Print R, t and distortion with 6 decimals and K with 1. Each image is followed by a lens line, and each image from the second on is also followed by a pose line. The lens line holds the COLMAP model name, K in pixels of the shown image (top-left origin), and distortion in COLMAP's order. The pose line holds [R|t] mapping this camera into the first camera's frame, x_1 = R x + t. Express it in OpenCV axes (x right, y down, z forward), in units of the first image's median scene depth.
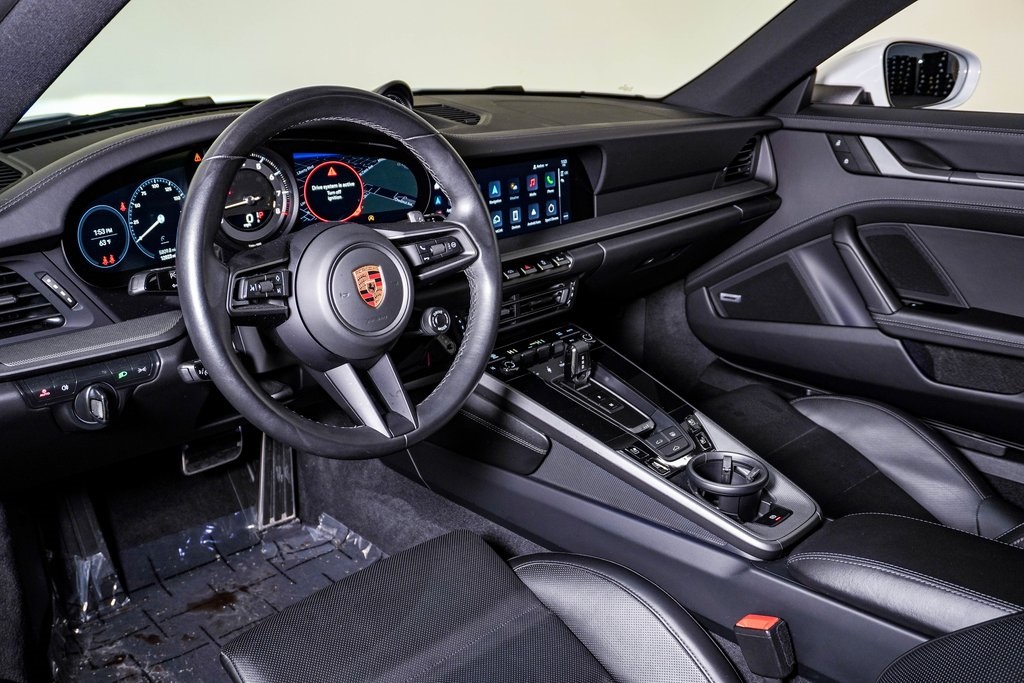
lens RADIAL K [[867.0, 0, 497.8], [0, 867.0, 349.0], [0, 0, 1]] dist [-0.019370, 0.007973]
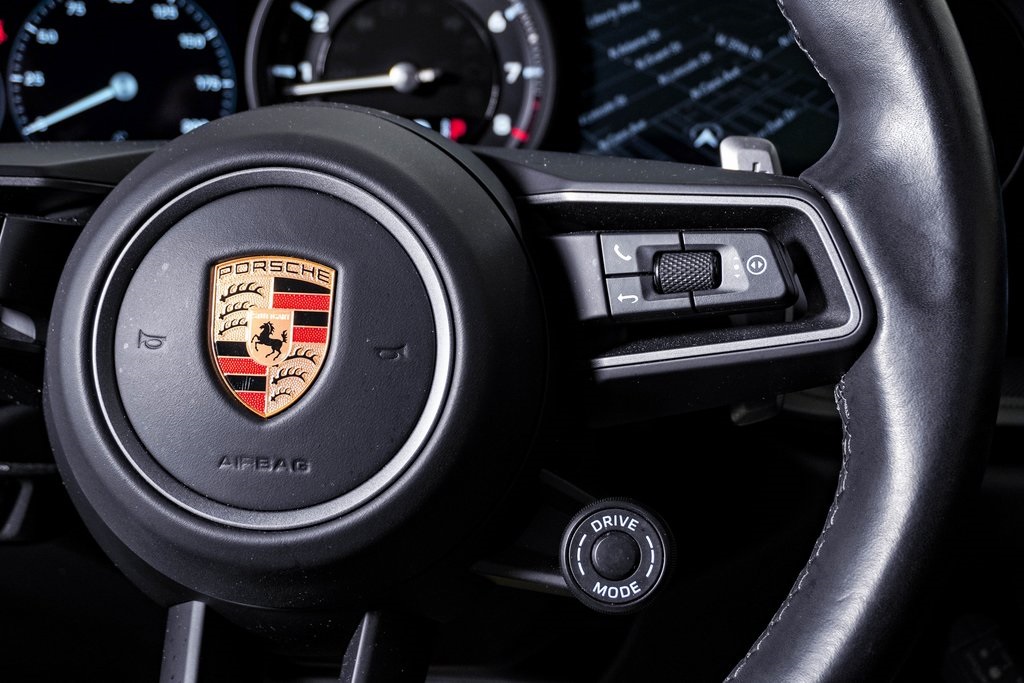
lens RADIAL K [[1560.6, 0, 510.2], [0, 1560.6, 340.1], [0, 0, 1]] dist [-0.011974, 0.000000]
pose [[0.656567, 0.162599, -0.736533, 0.209183], [-0.269348, 0.962648, -0.027589, -0.066707], [0.704536, 0.216498, 0.675839, 0.636871]]
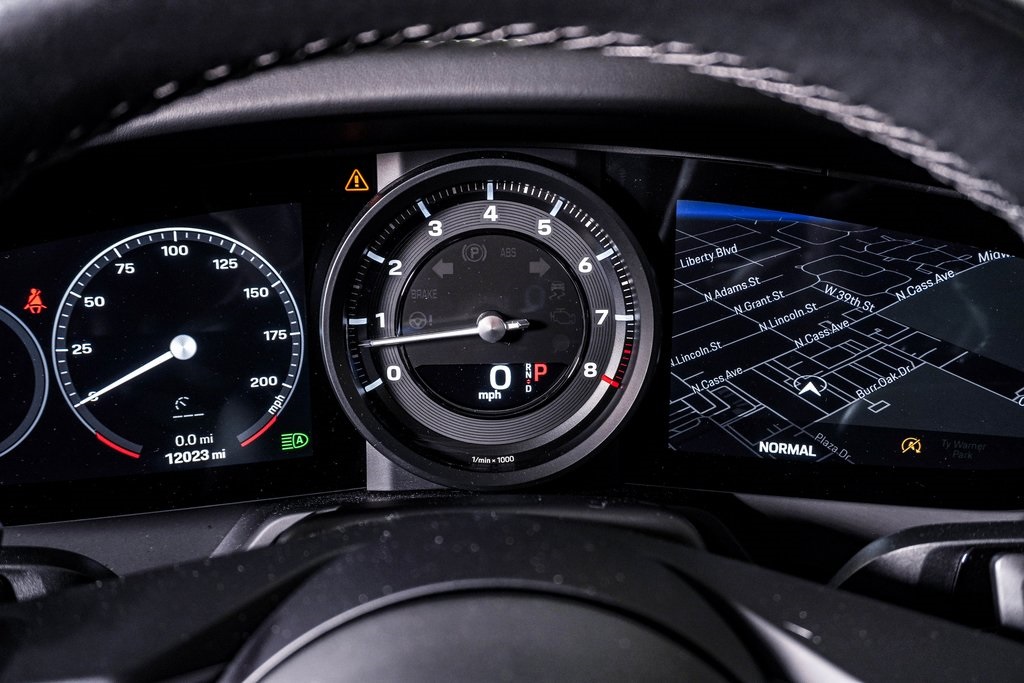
lens RADIAL K [[995.2, 0, 509.4], [0, 995.2, 342.8], [0, 0, 1]] dist [-0.026089, 0.000000]
pose [[0.738225, 0.197116, -0.645112, -0.043022], [-0.237628, 0.971040, 0.024779, -0.177180], [0.631314, 0.135005, 0.763686, 0.724261]]
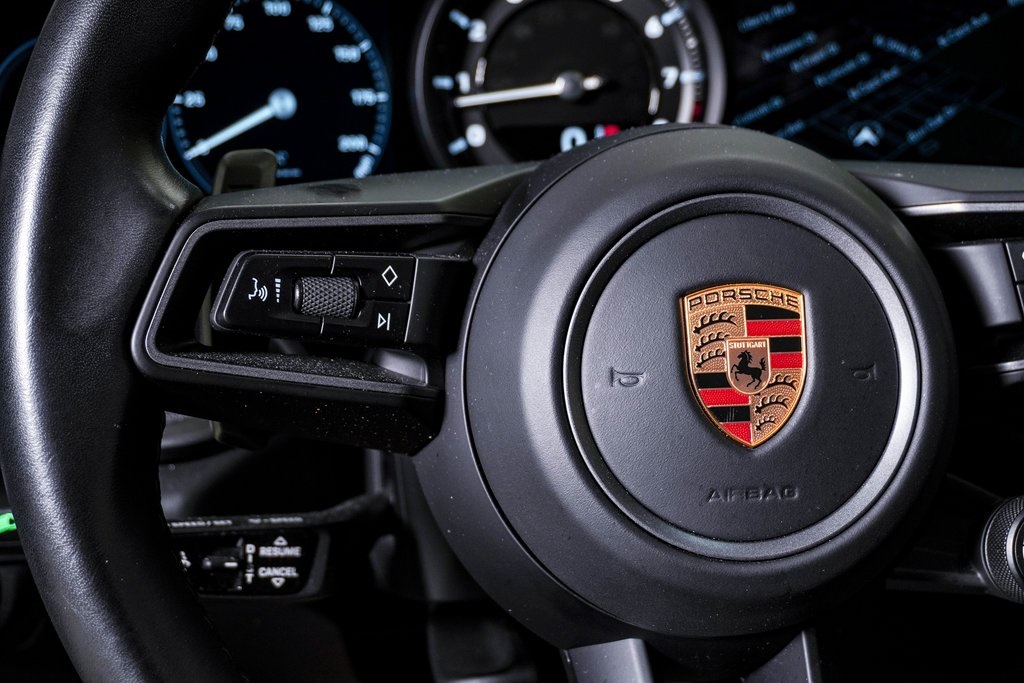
lens RADIAL K [[1560.6, 0, 513.0], [0, 1560.6, 349.8], [0, 0, 1]] dist [-0.011974, 0.000000]
pose [[0.822737, 0.126568, -0.554152, 0.043867], [-0.192148, 0.979432, -0.061577, -0.029987], [0.534961, 0.157141, 0.830135, 0.501787]]
